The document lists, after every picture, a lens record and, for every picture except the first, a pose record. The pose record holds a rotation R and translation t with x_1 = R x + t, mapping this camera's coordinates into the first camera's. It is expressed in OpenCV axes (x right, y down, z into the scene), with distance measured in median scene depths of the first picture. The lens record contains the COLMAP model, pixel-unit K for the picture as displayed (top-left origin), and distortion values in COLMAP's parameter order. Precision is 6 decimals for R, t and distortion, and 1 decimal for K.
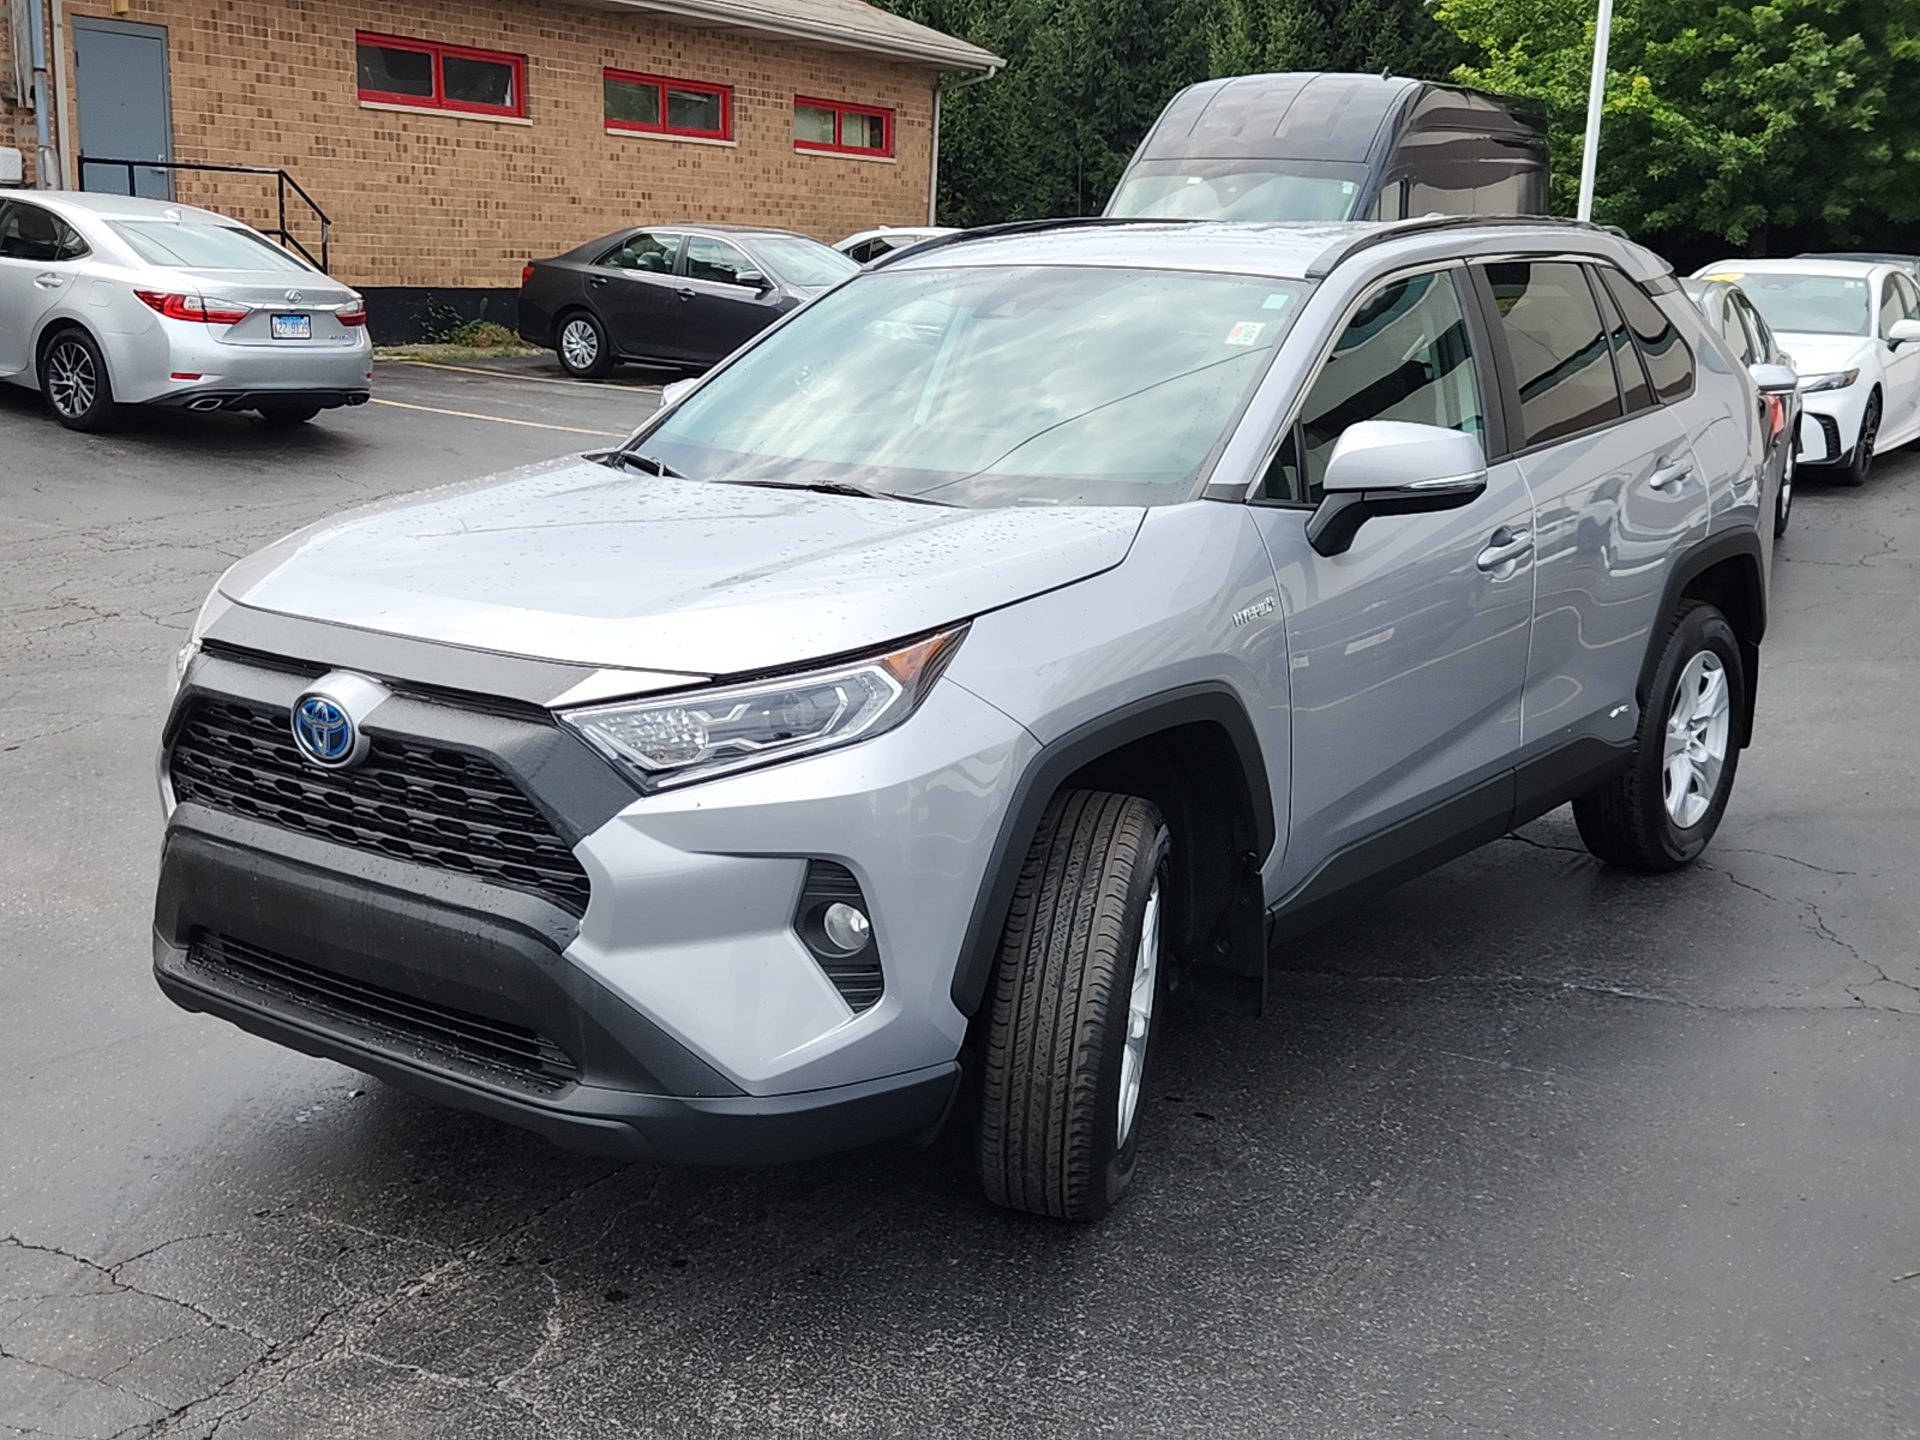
lens RADIAL K [[2048.4, 0, 960.0], [0, 2048.4, 720.0], [0, 0, 1]] dist [0.110786, -0.176399]
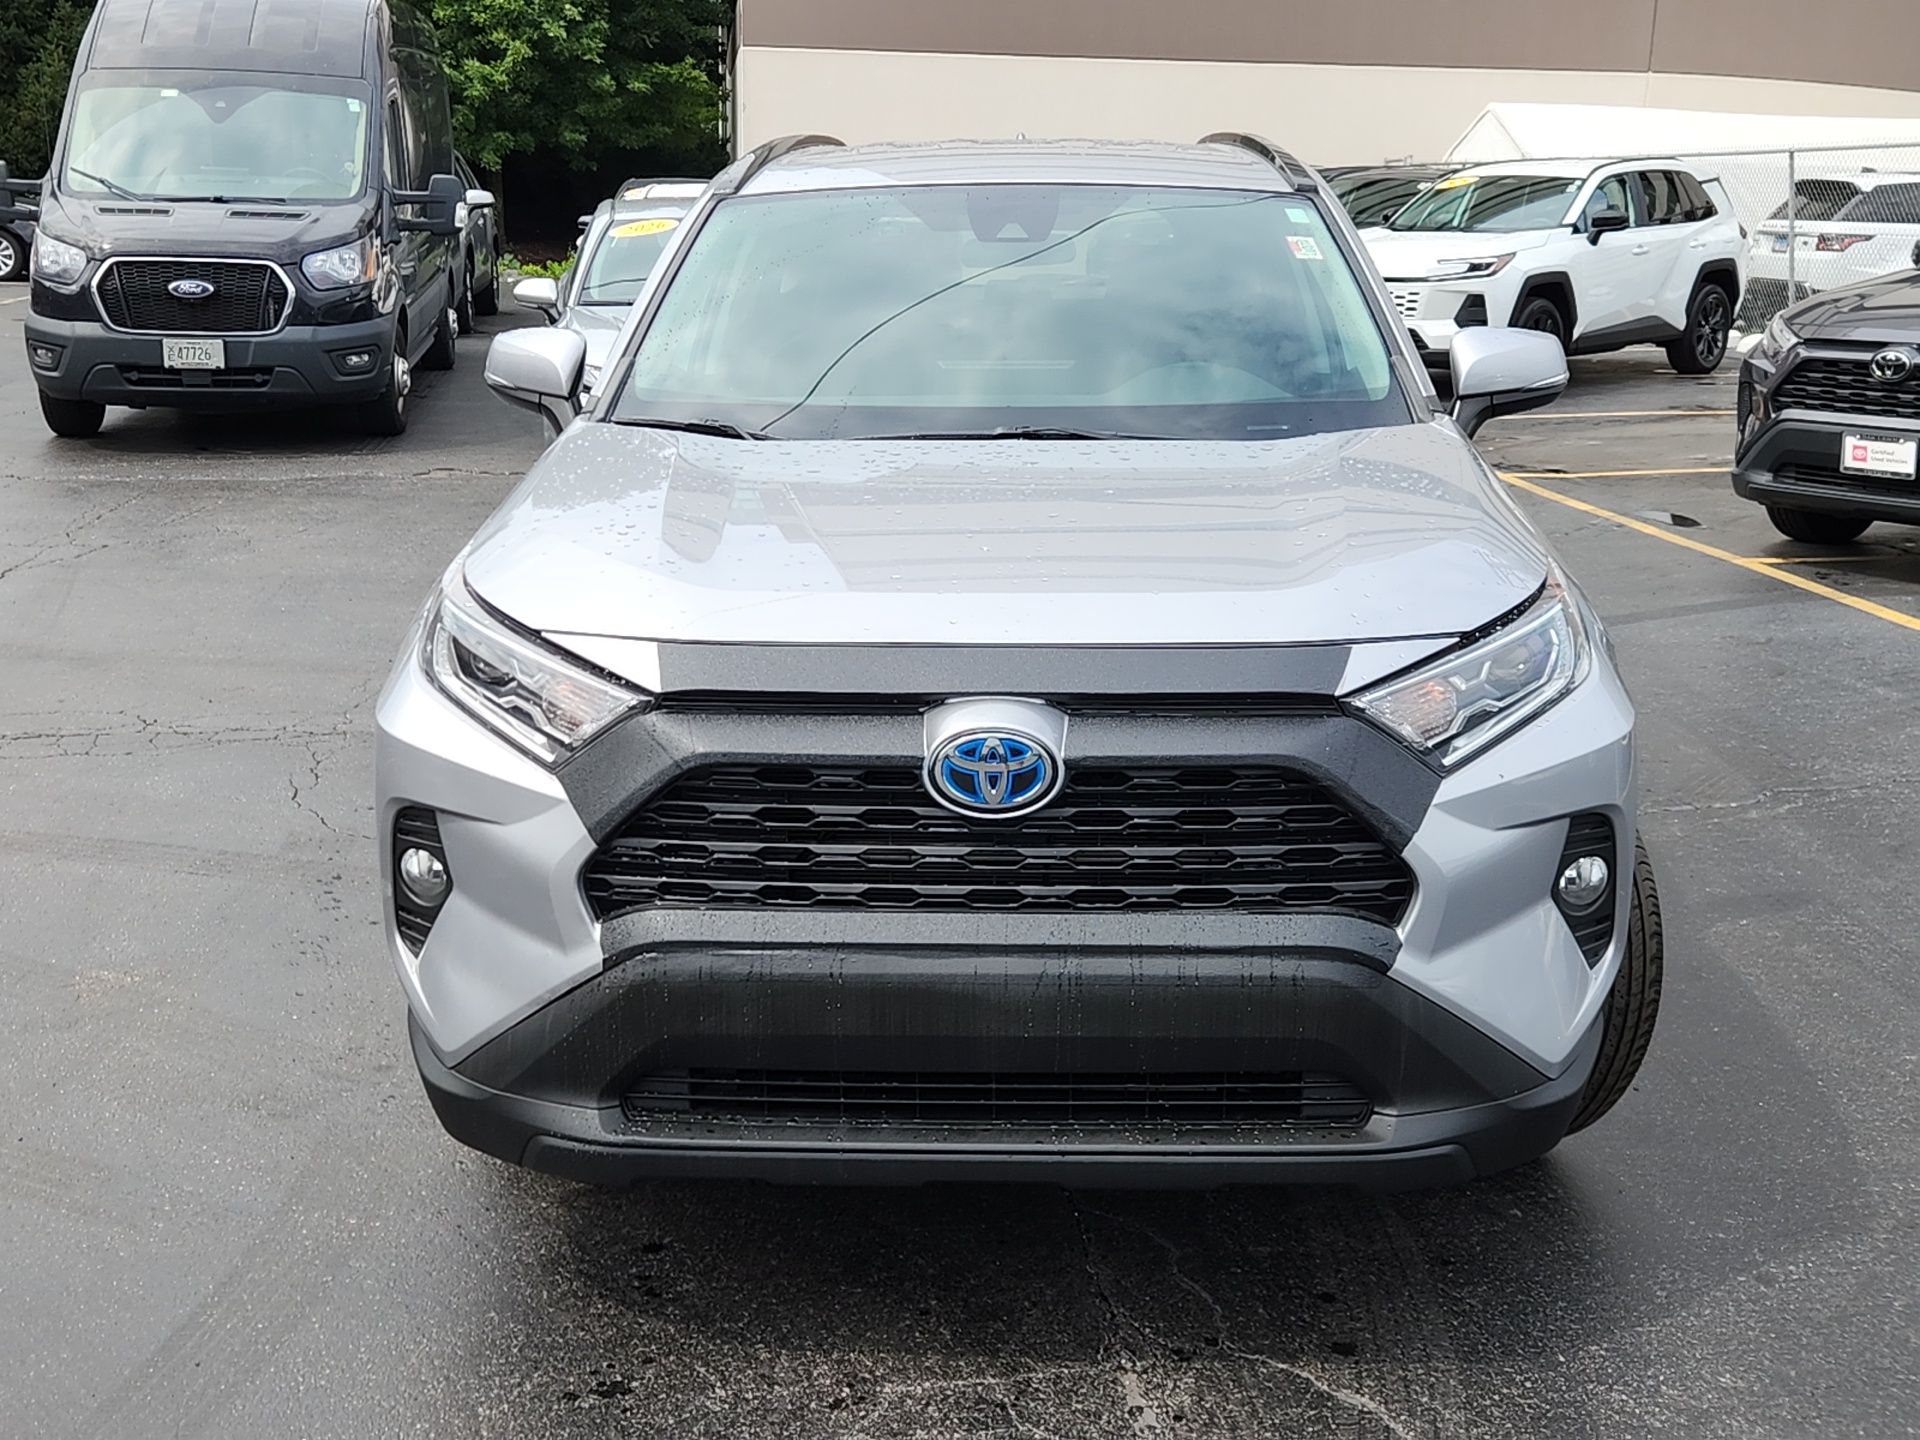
lens RADIAL K [[2048.4, 0, 960.0], [0, 2048.4, 720.0], [0, 0, 1]] dist [0.110786, -0.176399]
pose [[0.817208, -0.154214, 0.555328, -0.747403], [0.135420, 0.987940, 0.075069, -0.076000], [-0.560208, 0.013855, 0.828236, 0.346681]]
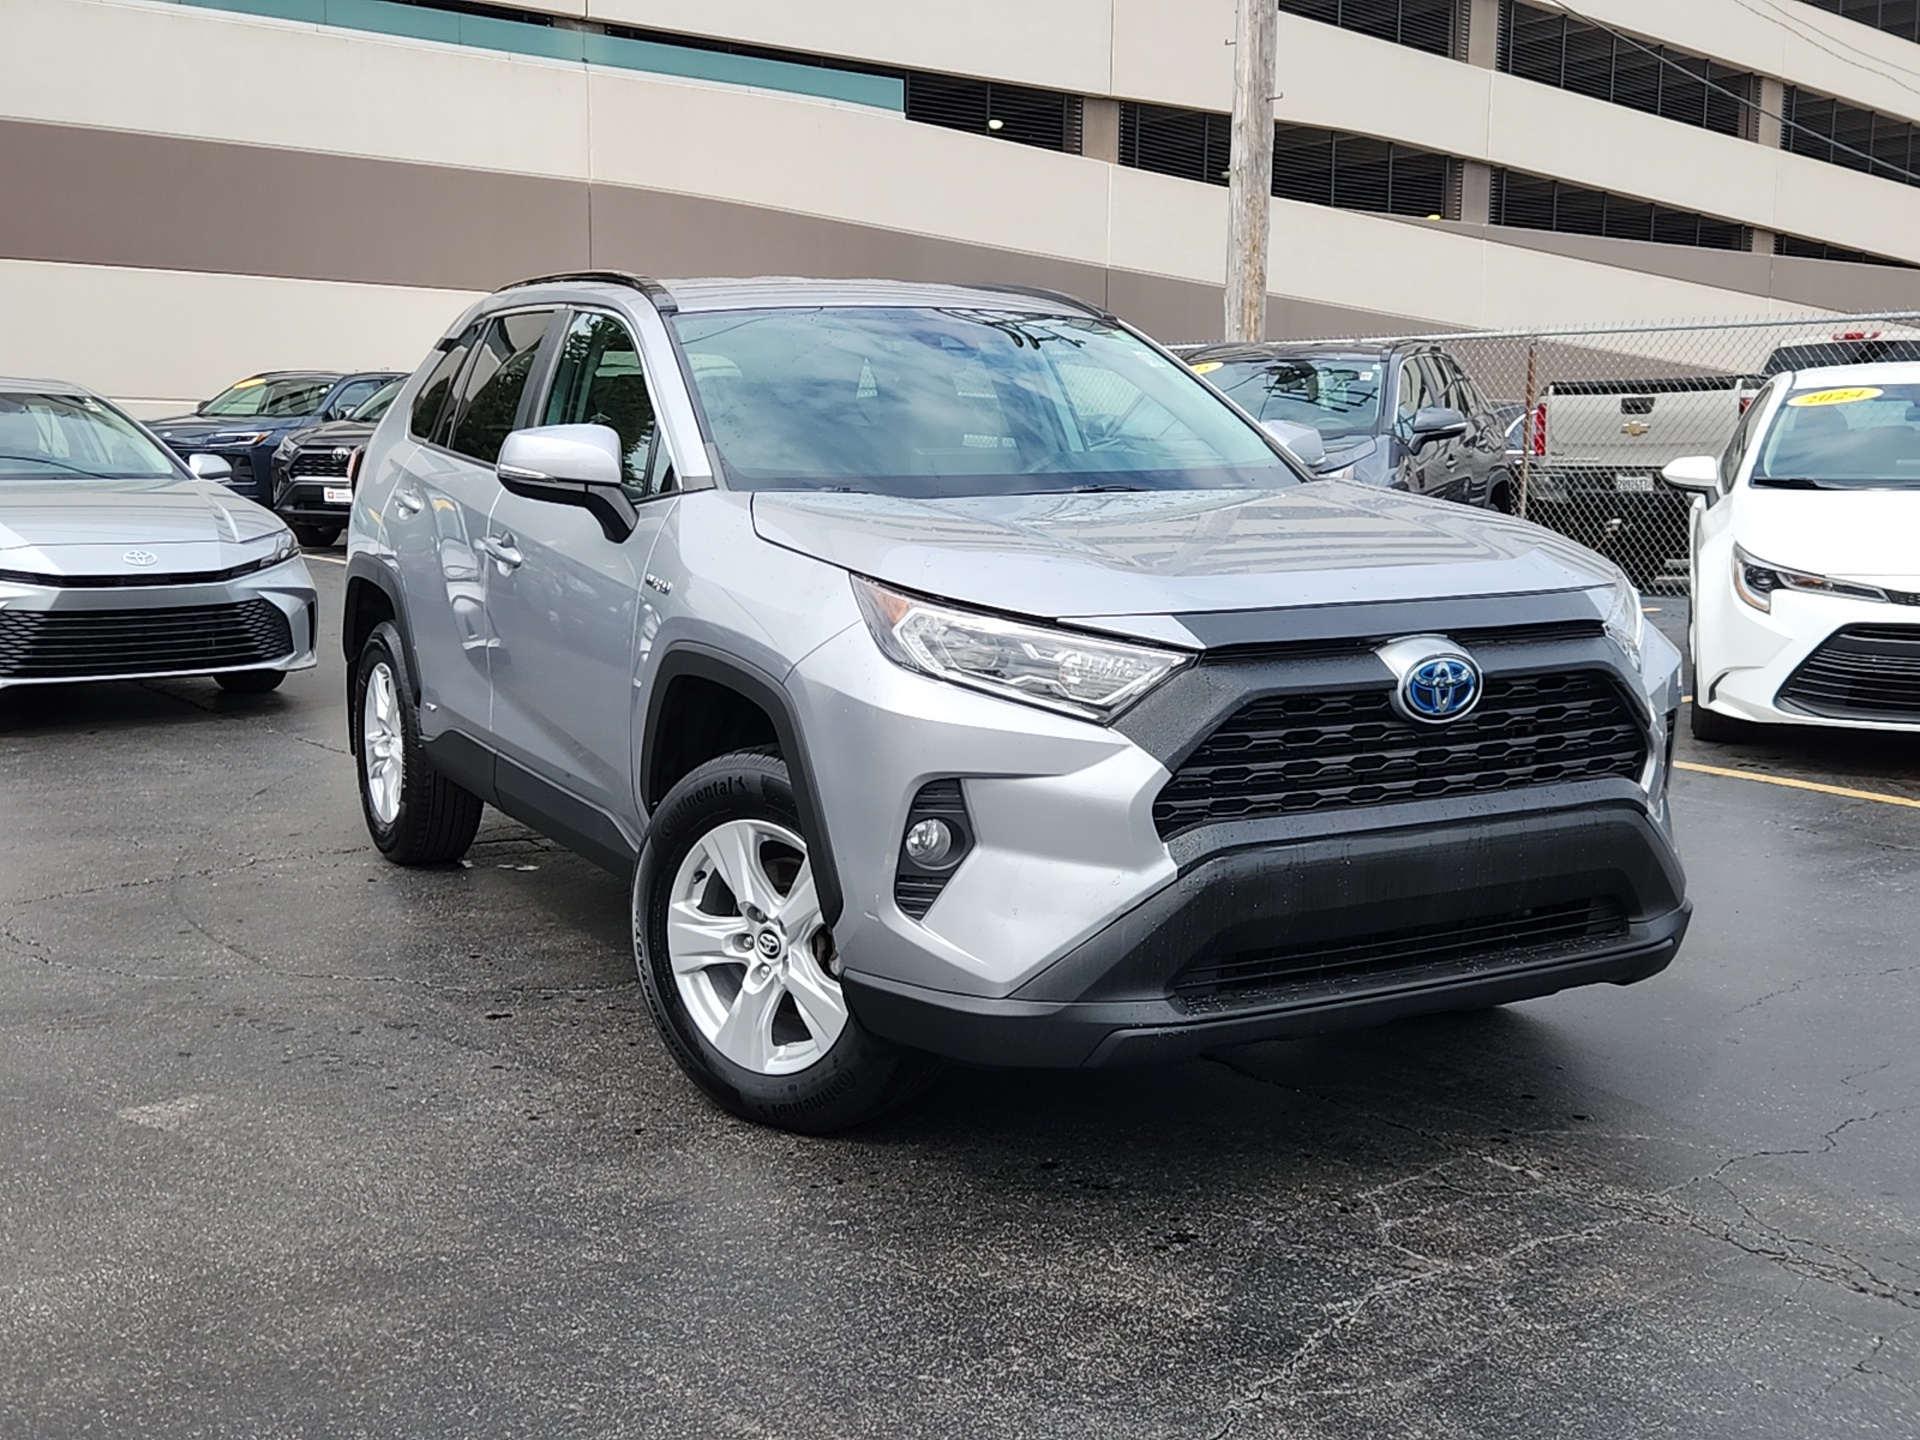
lens RADIAL K [[2048.4, 0, 960.0], [0, 2048.4, 720.0], [0, 0, 1]] dist [0.110786, -0.176399]
pose [[0.424364, -0.146143, 0.893620, -1.356261], [0.204407, 0.976877, 0.062690, -0.096064], [-0.882118, 0.156059, 0.444424, 0.740985]]
